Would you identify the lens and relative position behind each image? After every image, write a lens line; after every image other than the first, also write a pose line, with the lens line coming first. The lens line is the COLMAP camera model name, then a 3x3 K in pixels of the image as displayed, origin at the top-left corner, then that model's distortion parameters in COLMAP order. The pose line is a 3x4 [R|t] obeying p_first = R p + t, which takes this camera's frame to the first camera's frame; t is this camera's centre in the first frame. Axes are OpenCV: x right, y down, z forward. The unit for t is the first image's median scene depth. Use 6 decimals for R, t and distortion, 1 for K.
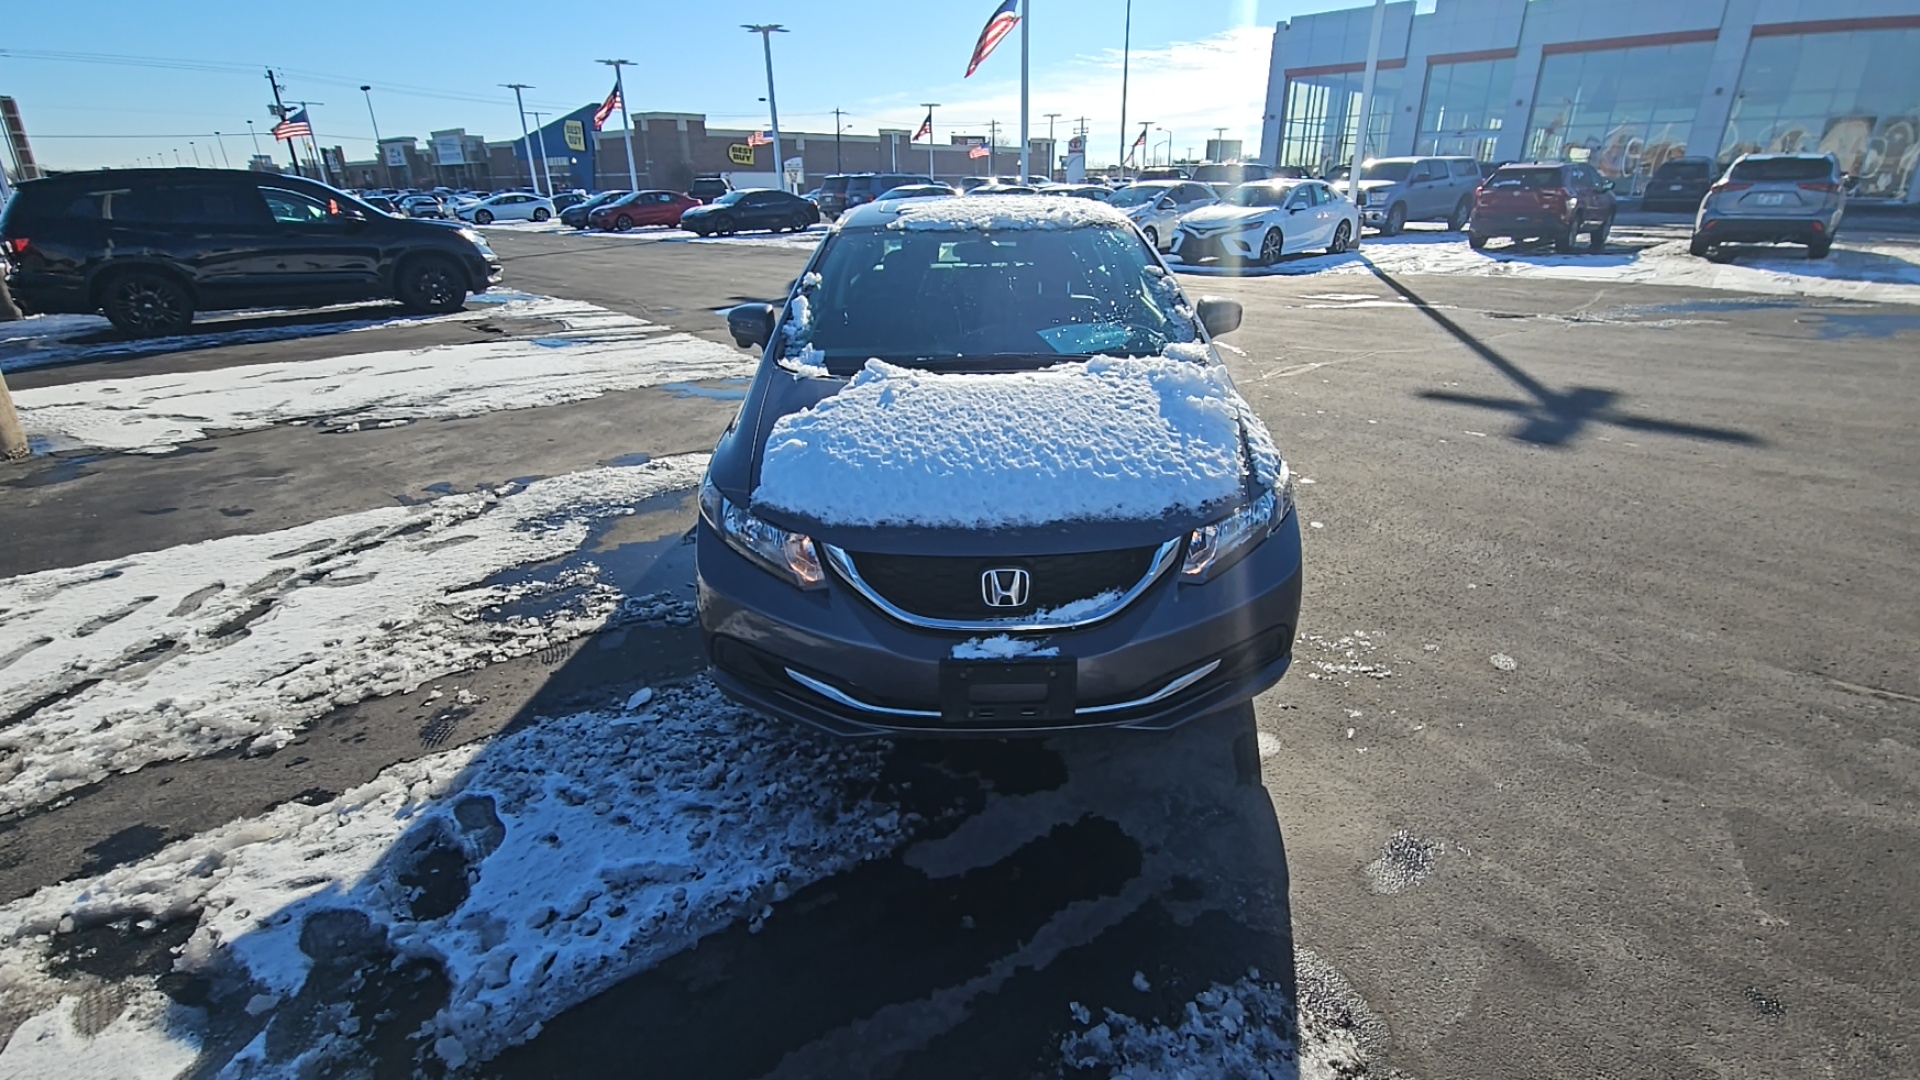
lens RADIAL K [[850.6, 0, 974.1], [0, 850.6, 547.5], [0, 0, 1]] dist [0.002409, -0.004249]
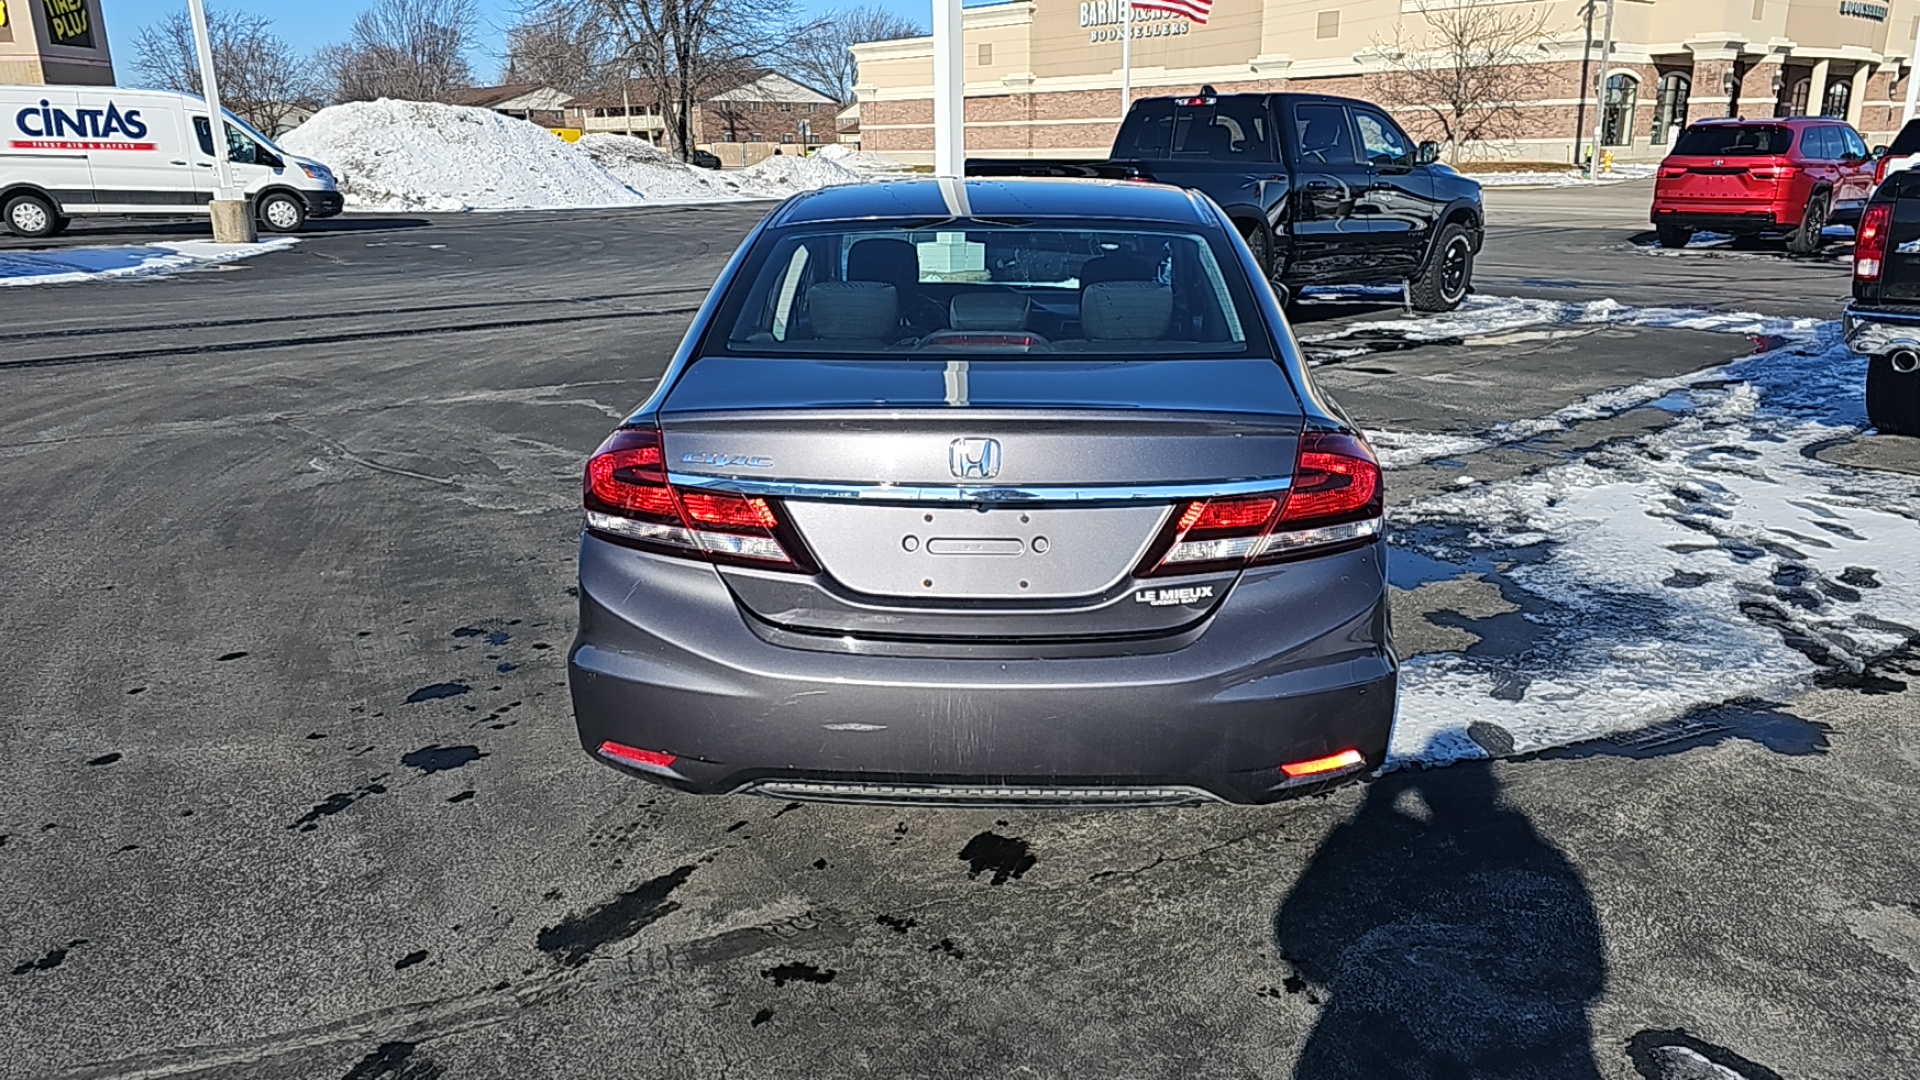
lens RADIAL K [[1357.1, 0, 968.9], [0, 1357.1, 531.2], [0, 0, 1]] dist [0.068006, -0.057174]
pose [[-0.997945, -0.000274, 0.064075, -0.037003], [0.039552, 0.784111, 0.619359, -0.866943], [-0.050412, 0.620620, -0.782489, 2.029586]]
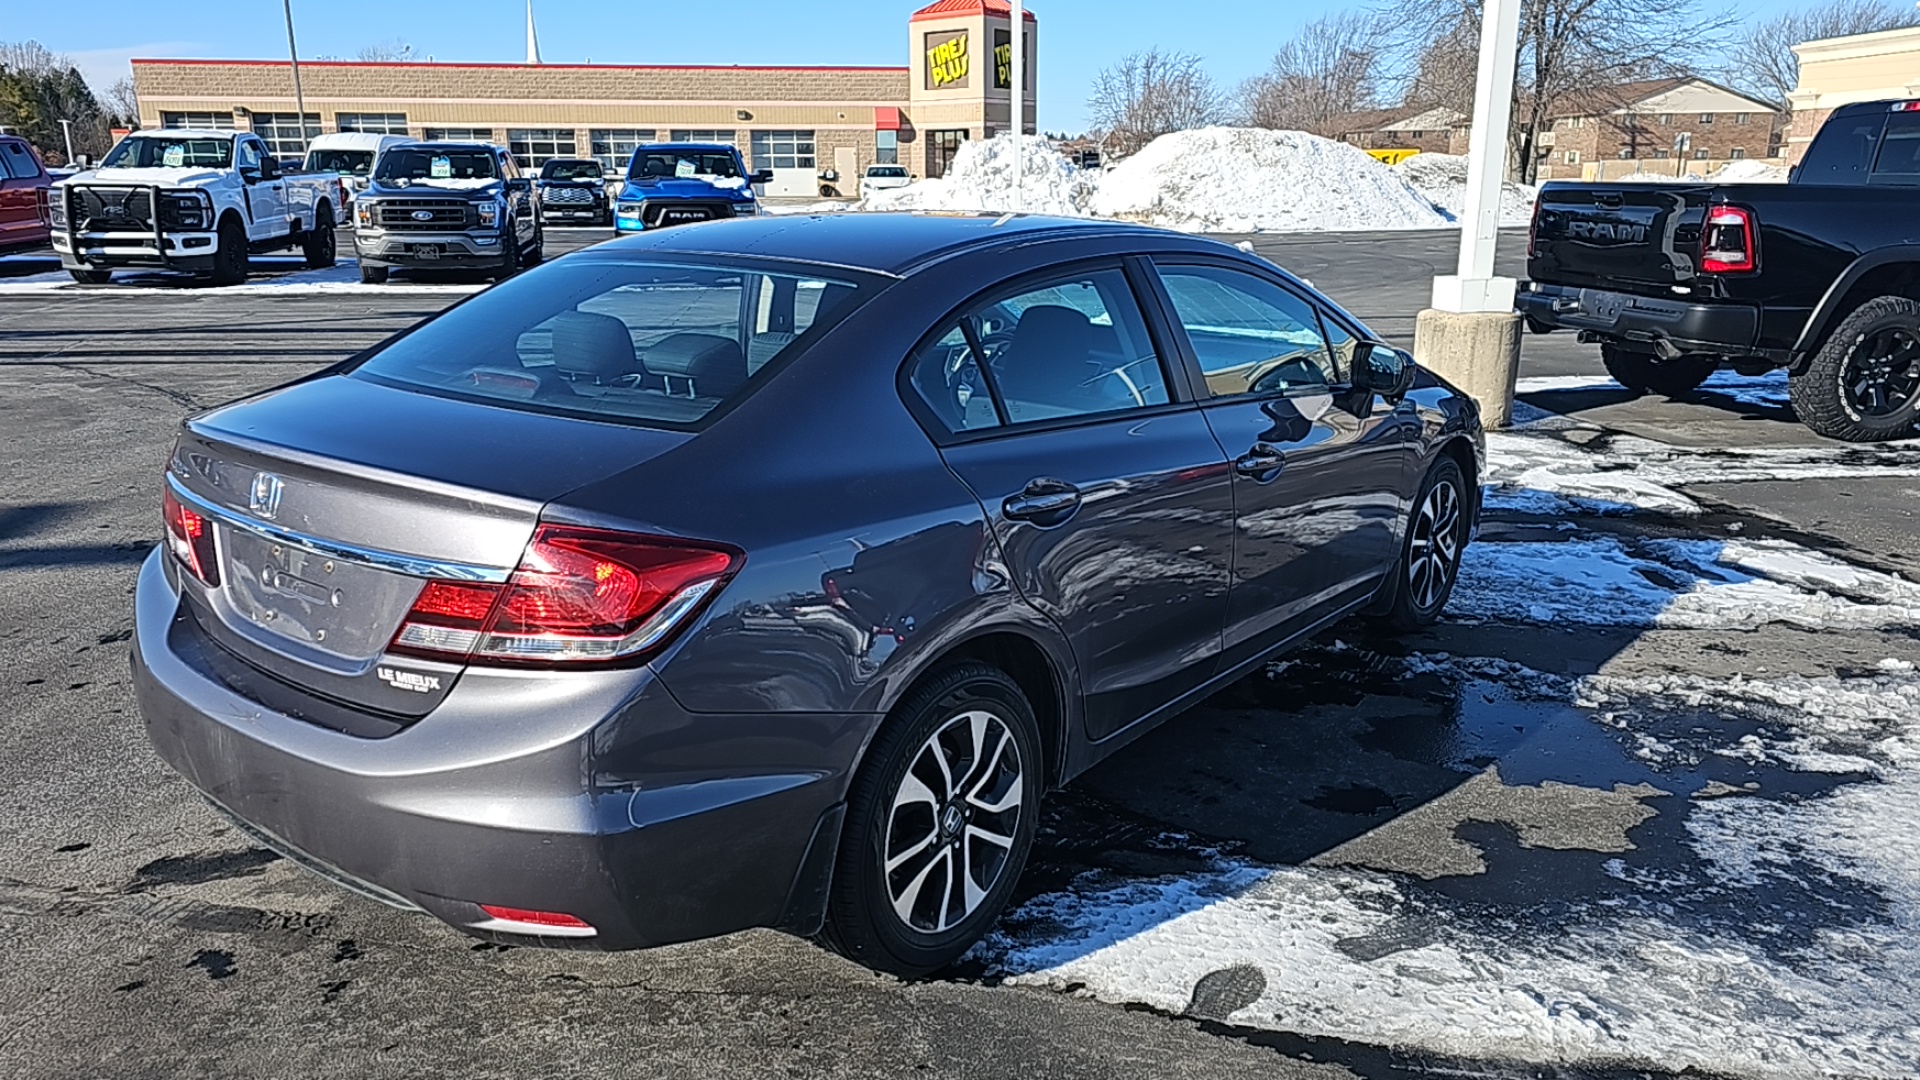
lens RADIAL K [[1357.1, 0, 952.4], [0, 1357.1, 540.0], [0, 0, 1]] dist [0.068006, -0.057174]
pose [[-0.774571, -0.149116, 0.614658, -0.619400], [0.256727, 0.814032, 0.521002, -0.733572], [-0.578041, 0.561352, -0.592243, 1.719139]]
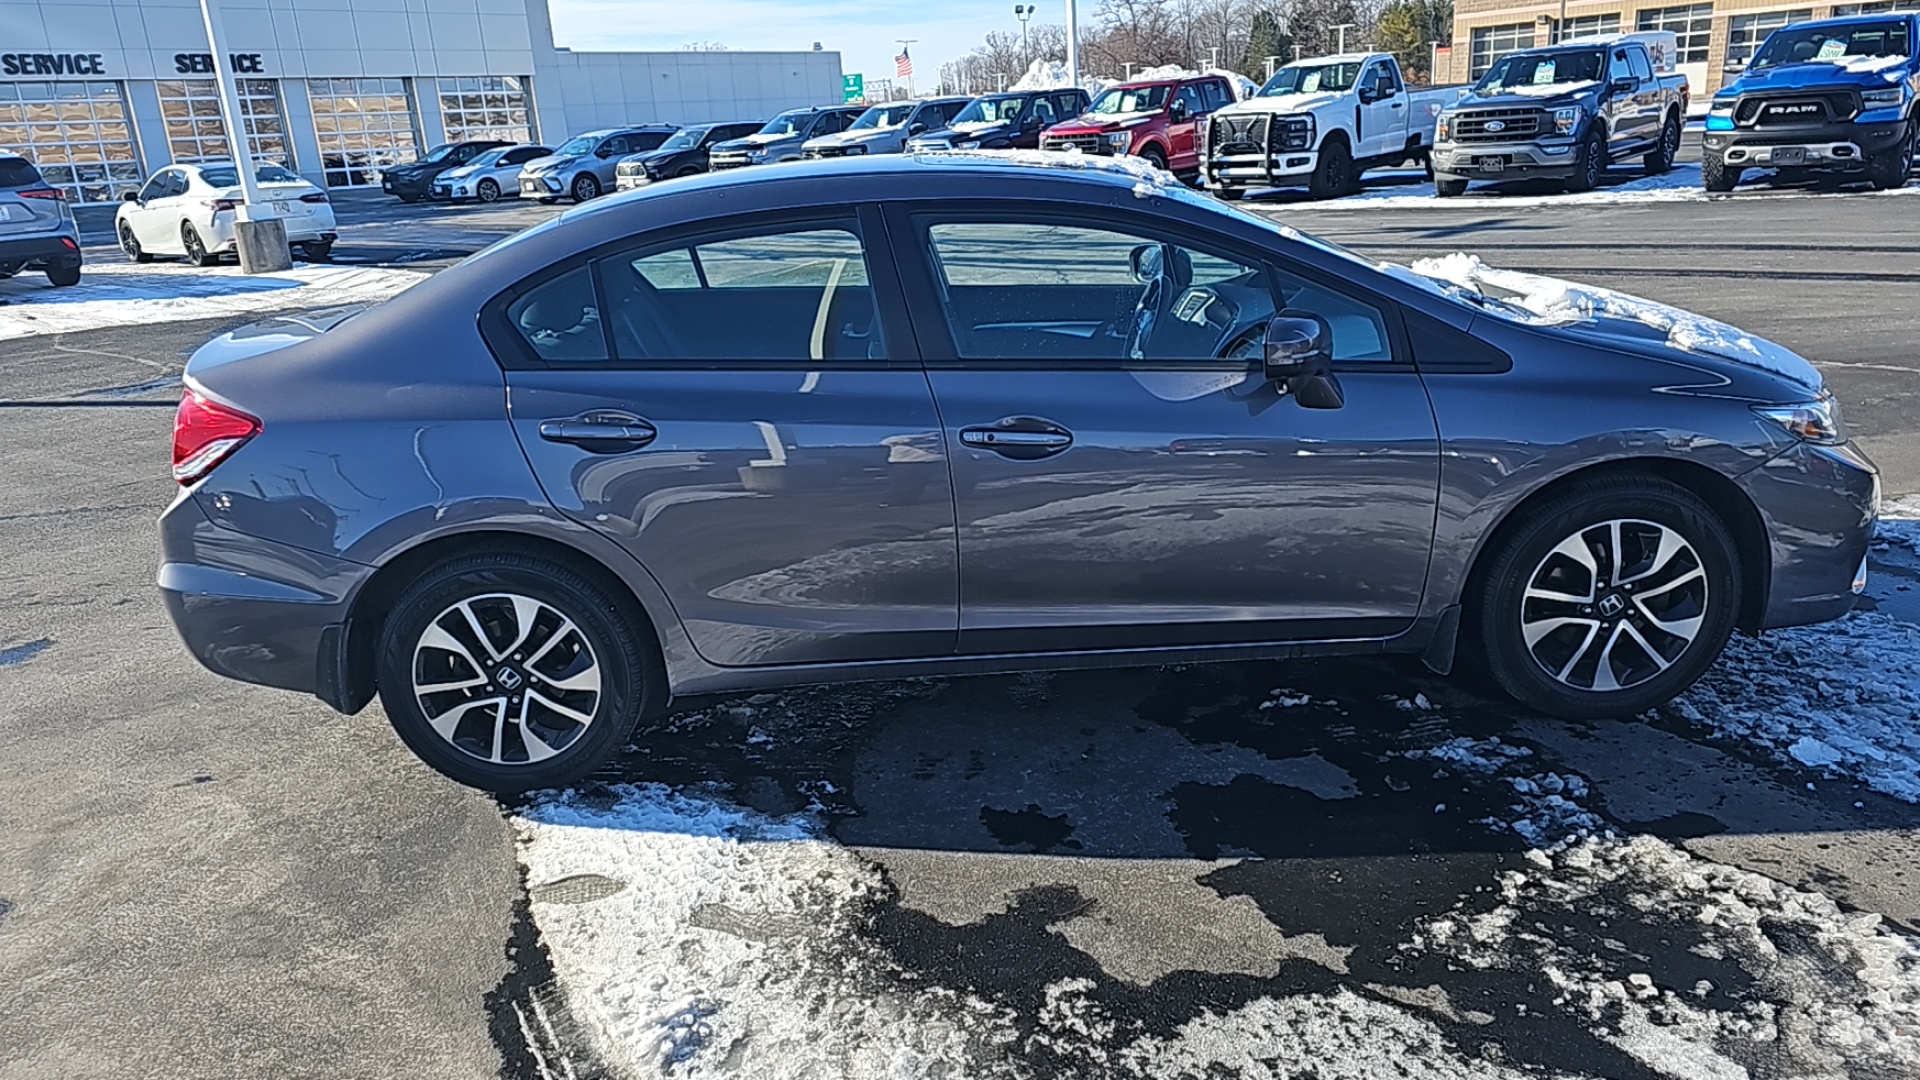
lens RADIAL K [[1357.1, 0, 970.5], [0, 1357.1, 549.7], [0, 0, 1]] dist [0.068006, -0.057174]
pose [[-0.014155, -0.284969, 0.958432, -1.016523], [0.445816, 0.856182, 0.261152, -0.417275], [-0.895013, 0.430981, 0.114924, 0.992412]]
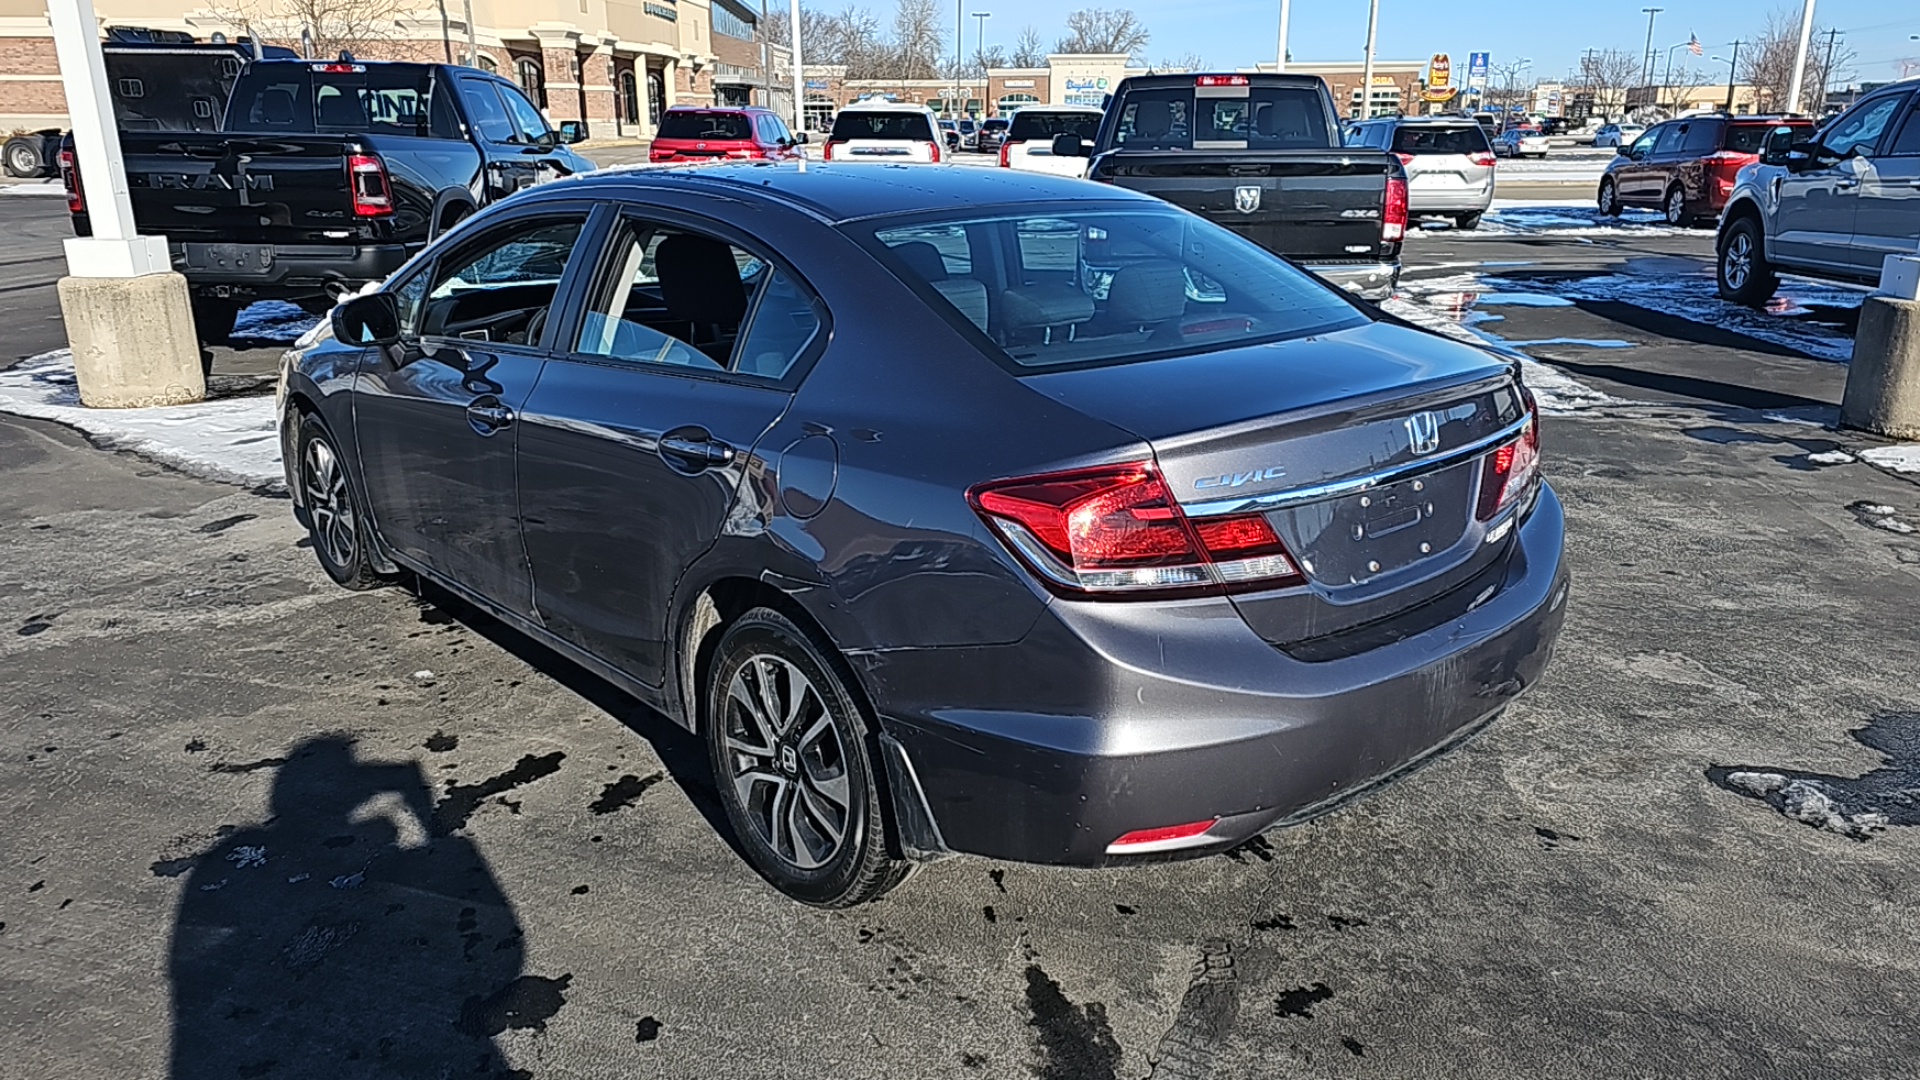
lens RADIAL K [[1357.1, 0, 970.3], [0, 1357.1, 544.0], [0, 0, 1]] dist [0.068006, -0.057174]
pose [[-0.756867, 0.197869, -0.622897, 0.573590], [-0.249403, 0.793507, 0.555108, -0.770090], [0.604112, 0.575495, -0.551230, 1.776882]]
